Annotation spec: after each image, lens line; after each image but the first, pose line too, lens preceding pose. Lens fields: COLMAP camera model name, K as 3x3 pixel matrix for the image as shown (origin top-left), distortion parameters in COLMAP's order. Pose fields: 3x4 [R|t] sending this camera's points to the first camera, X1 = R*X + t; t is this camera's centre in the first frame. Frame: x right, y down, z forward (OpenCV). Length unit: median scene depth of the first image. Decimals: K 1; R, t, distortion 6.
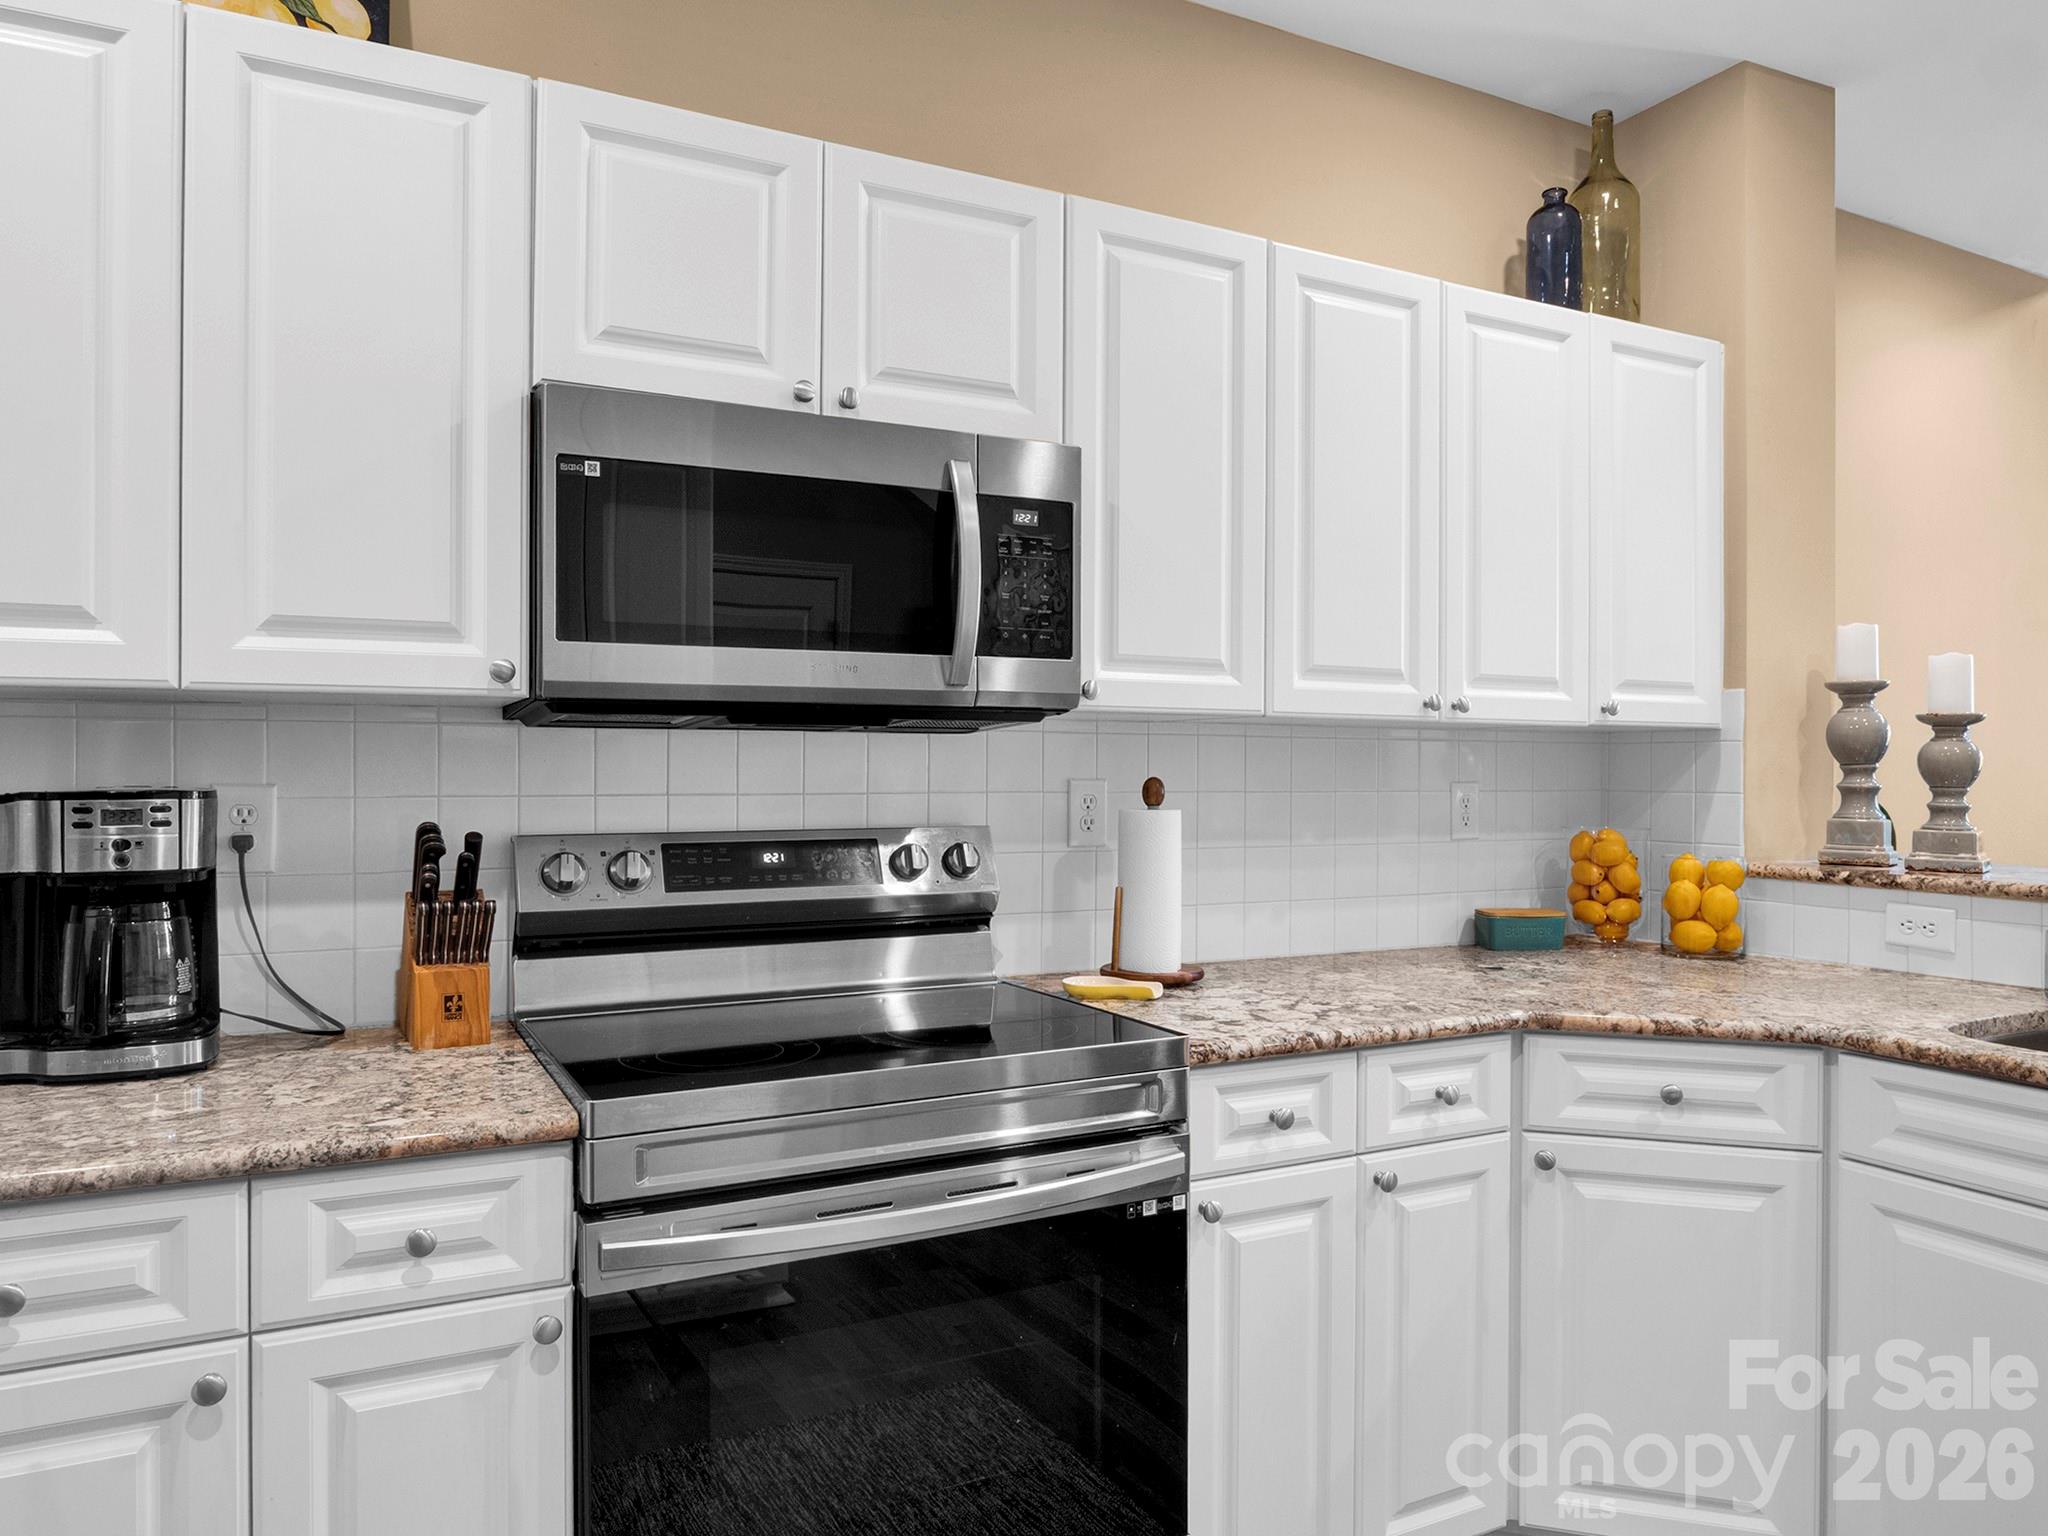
lens RADIAL K [[1335.3, 0, 1029.4], [0, 1335.3, 760.9], [0, 0, 1]] dist [-0.027871, 0.008773]
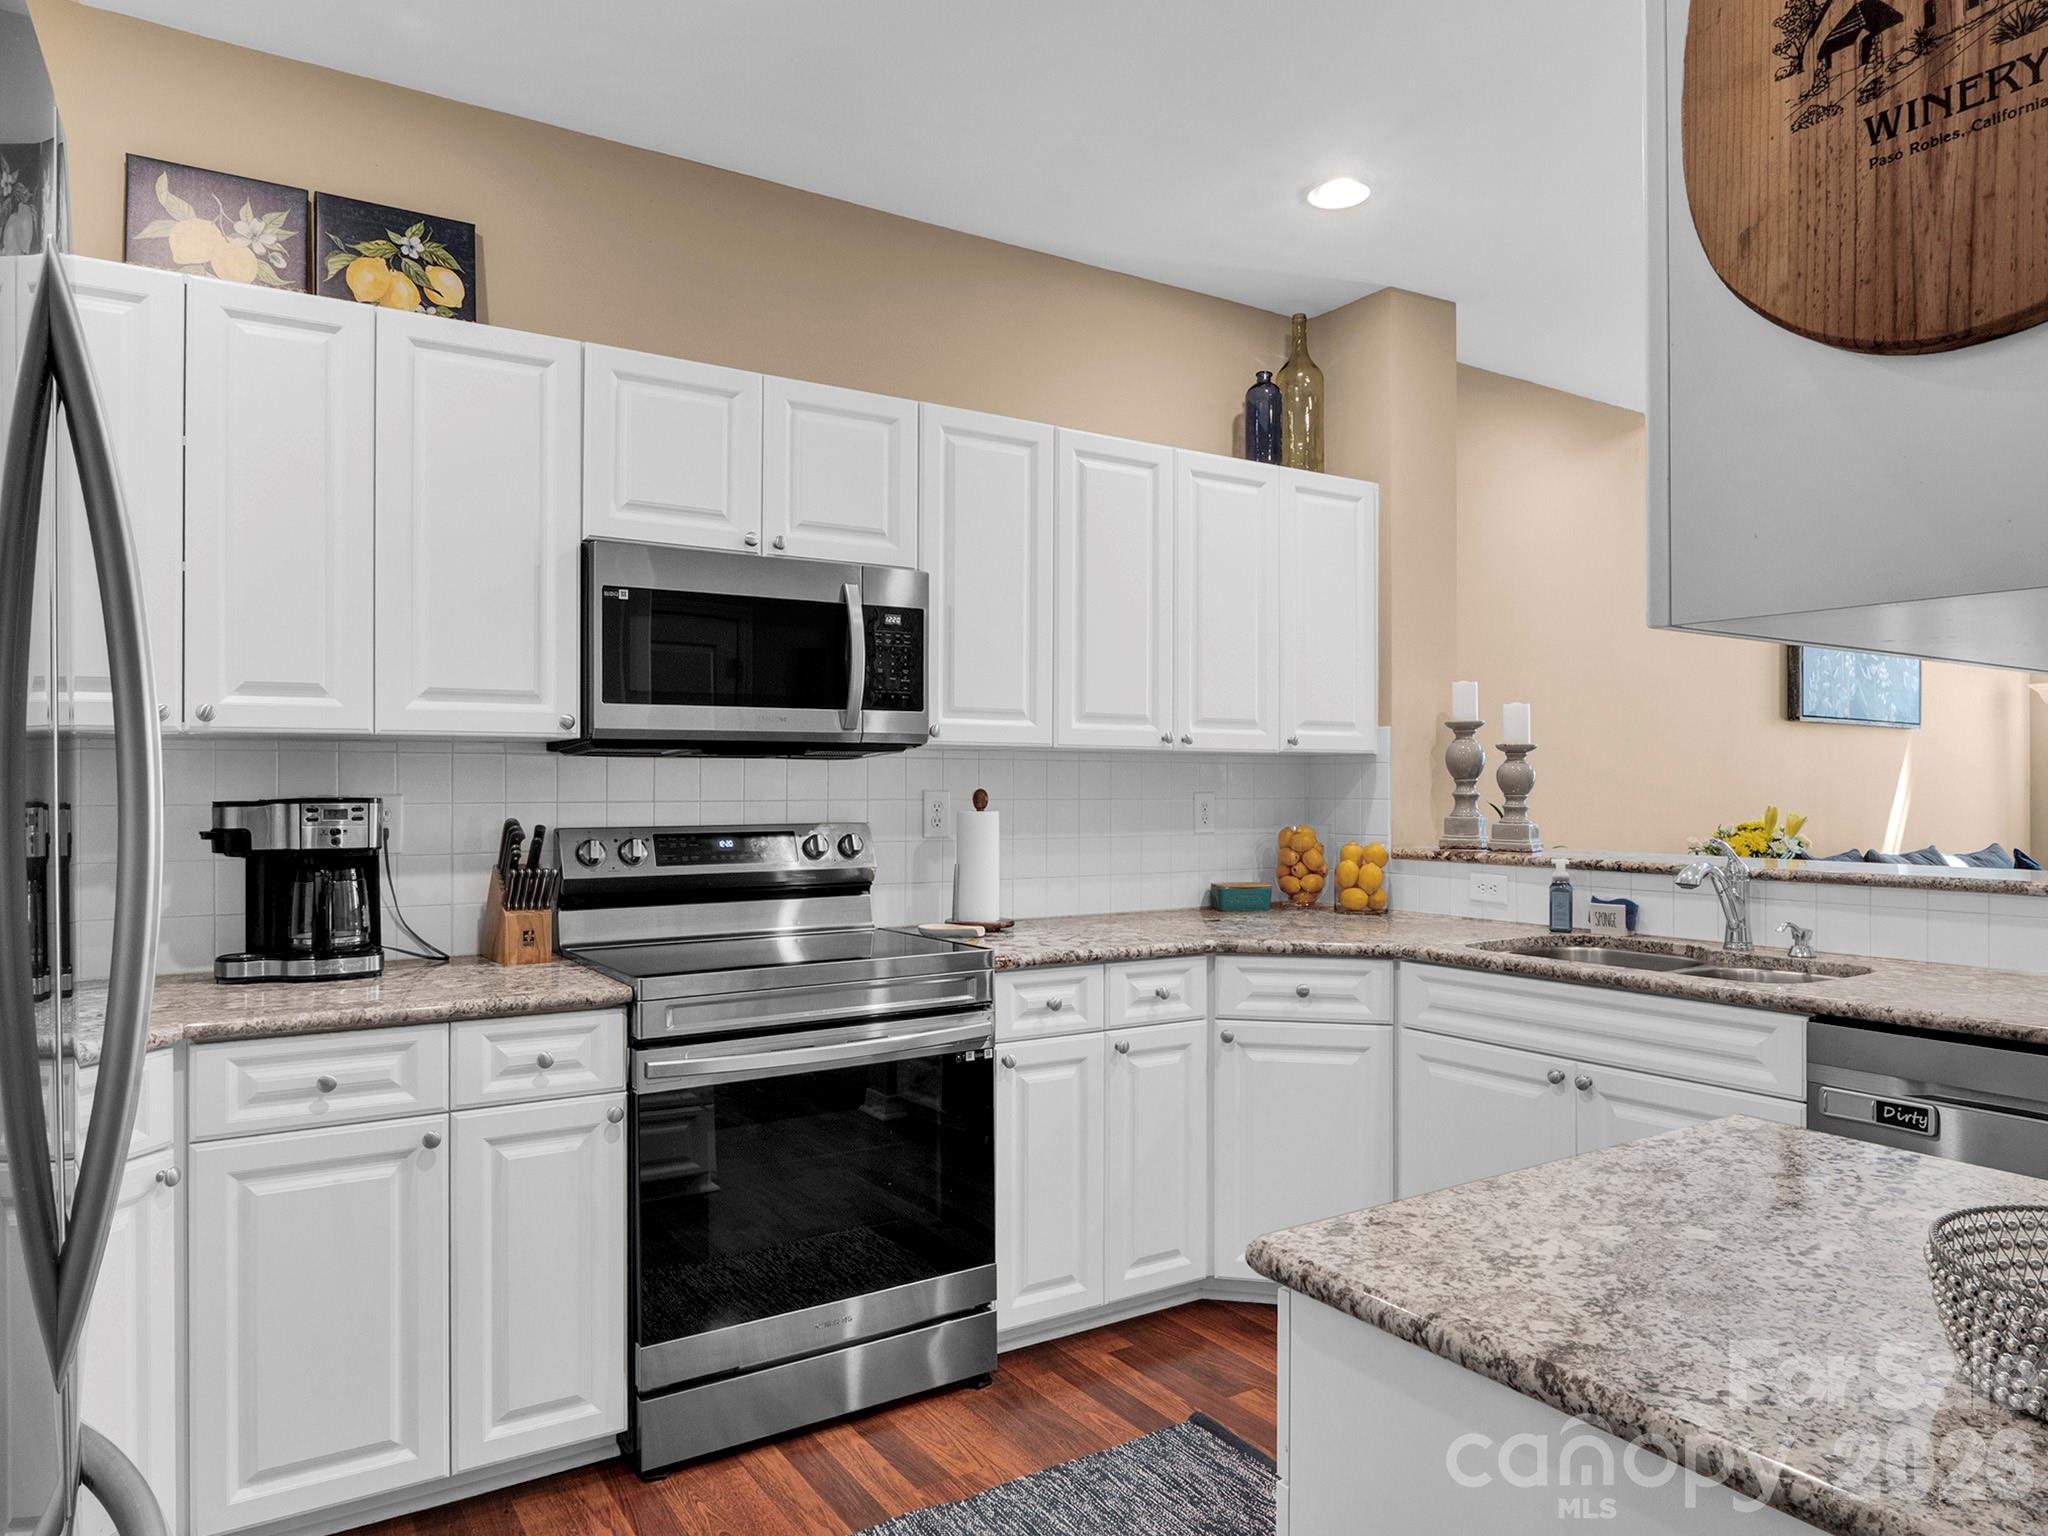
lens RADIAL K [[1335.3, 0, 1012.5], [0, 1335.3, 757.6], [0, 0, 1]] dist [-0.027871, 0.008773]
pose [[0.994350, 0.003596, 0.106094, -0.027598], [-0.002915, 0.999974, -0.006571, -0.013748], [-0.106115, 0.006225, 0.994334, -0.529715]]
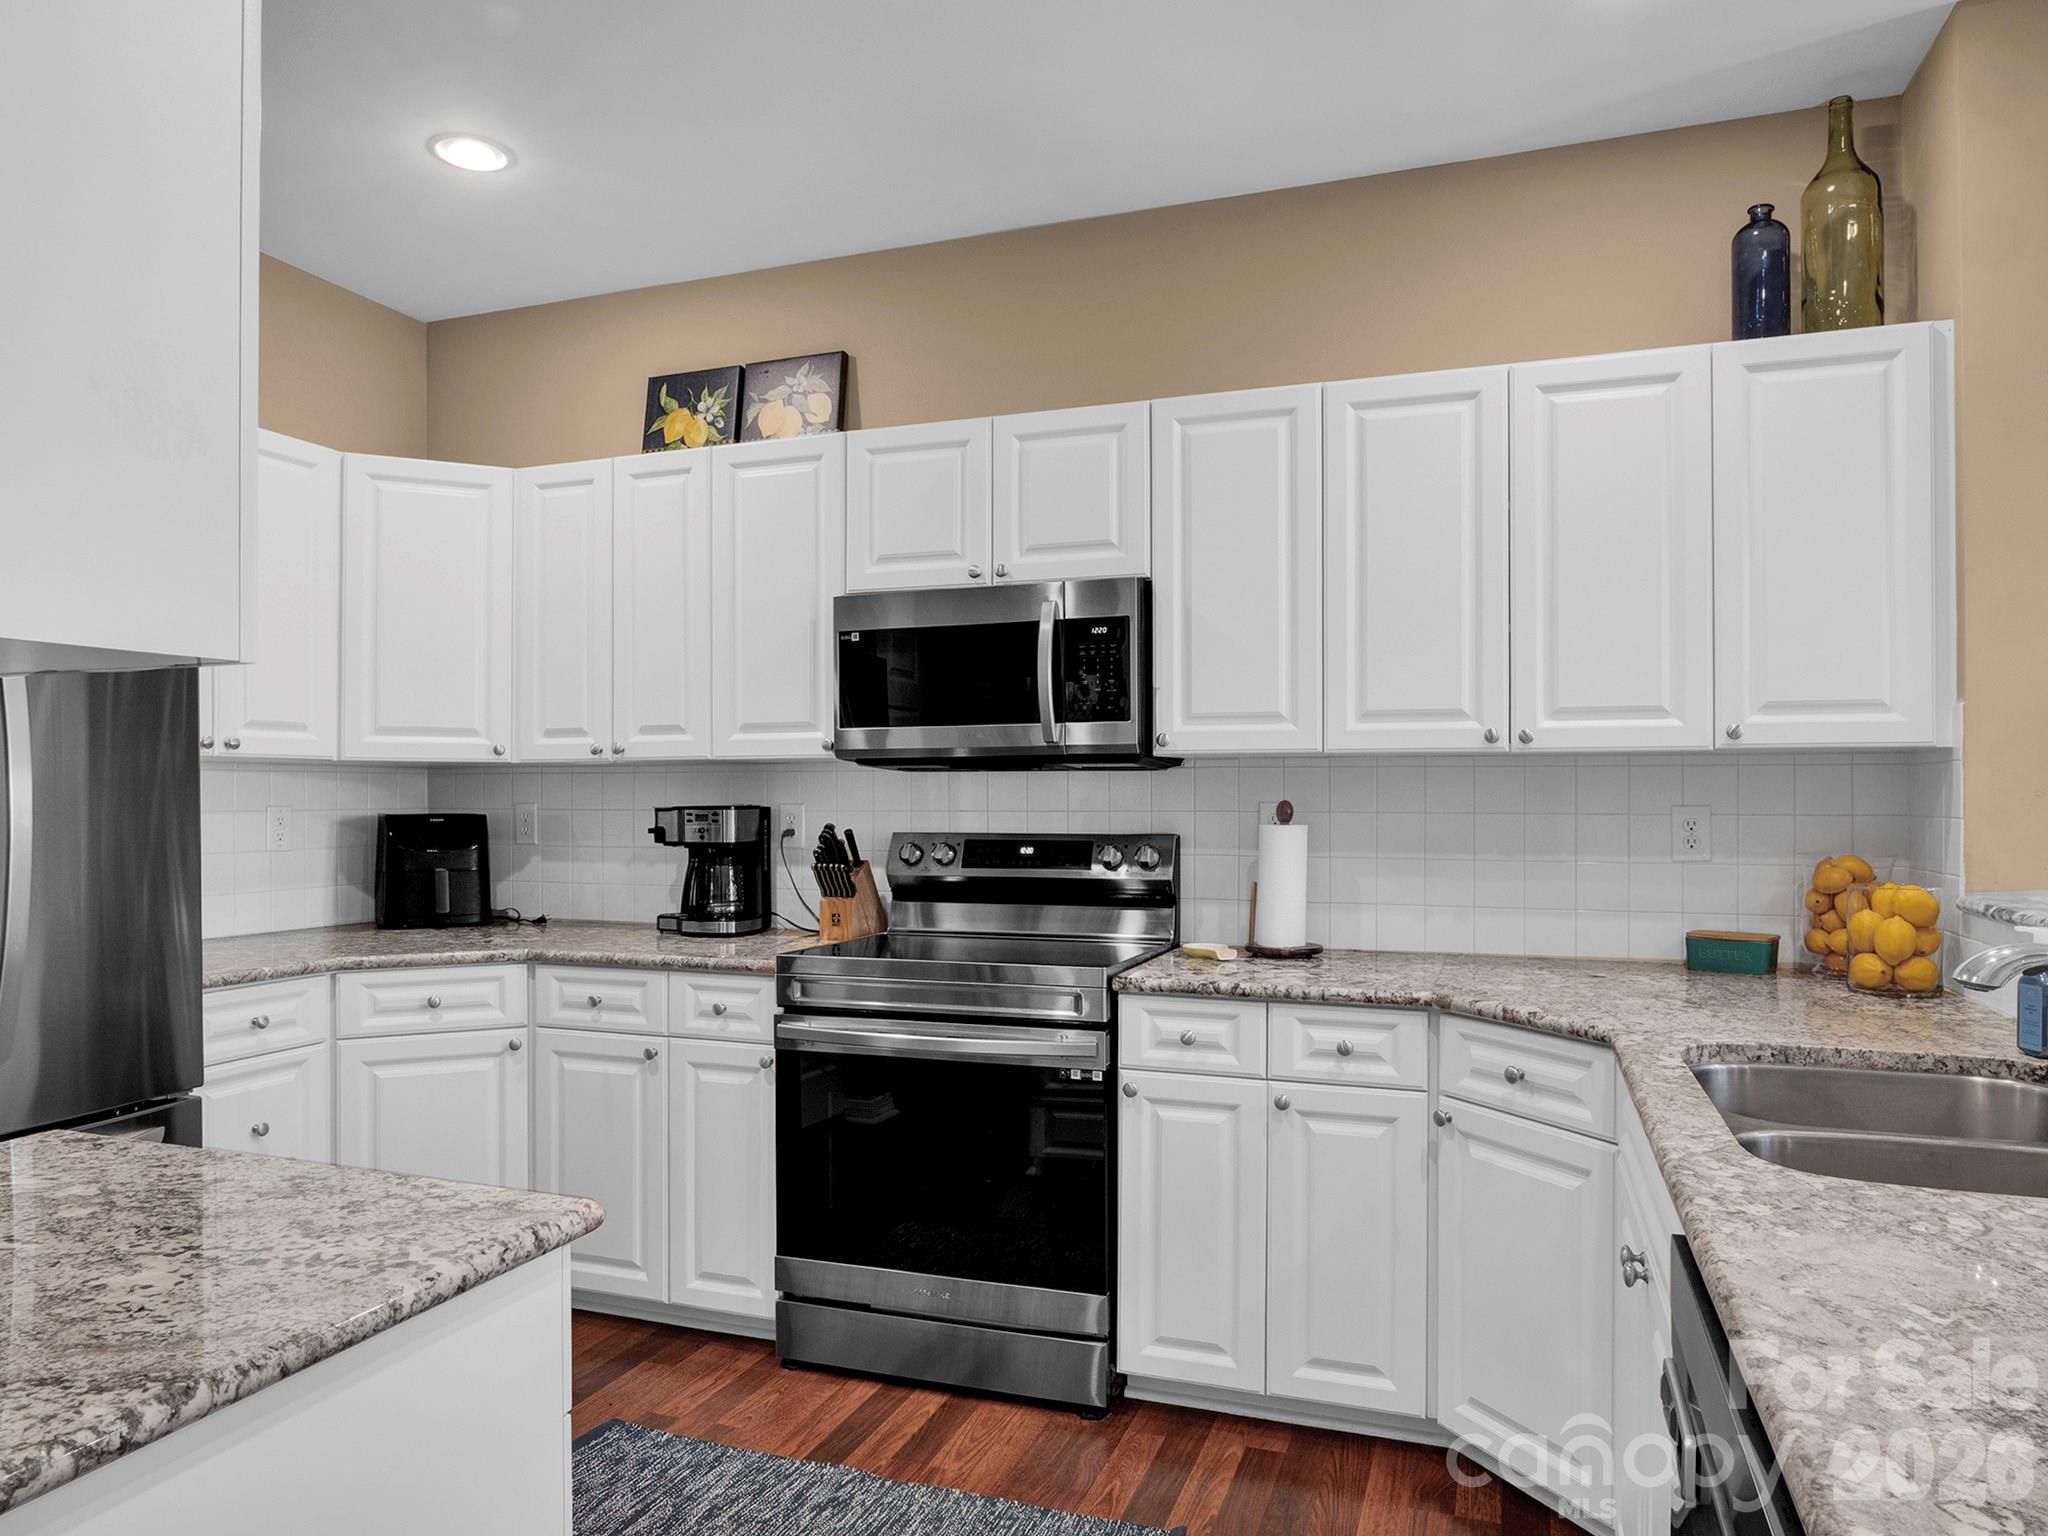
lens RADIAL K [[1335.3, 0, 1018.7], [0, 1335.3, 775.1], [0, 0, 1]] dist [-0.027871, 0.008773]
pose [[0.681166, -0.011001, -0.732046, 1.030971], [0.009968, 0.999934, -0.005751, -0.008410], [0.732061, -0.003379, 0.681231, -0.106120]]
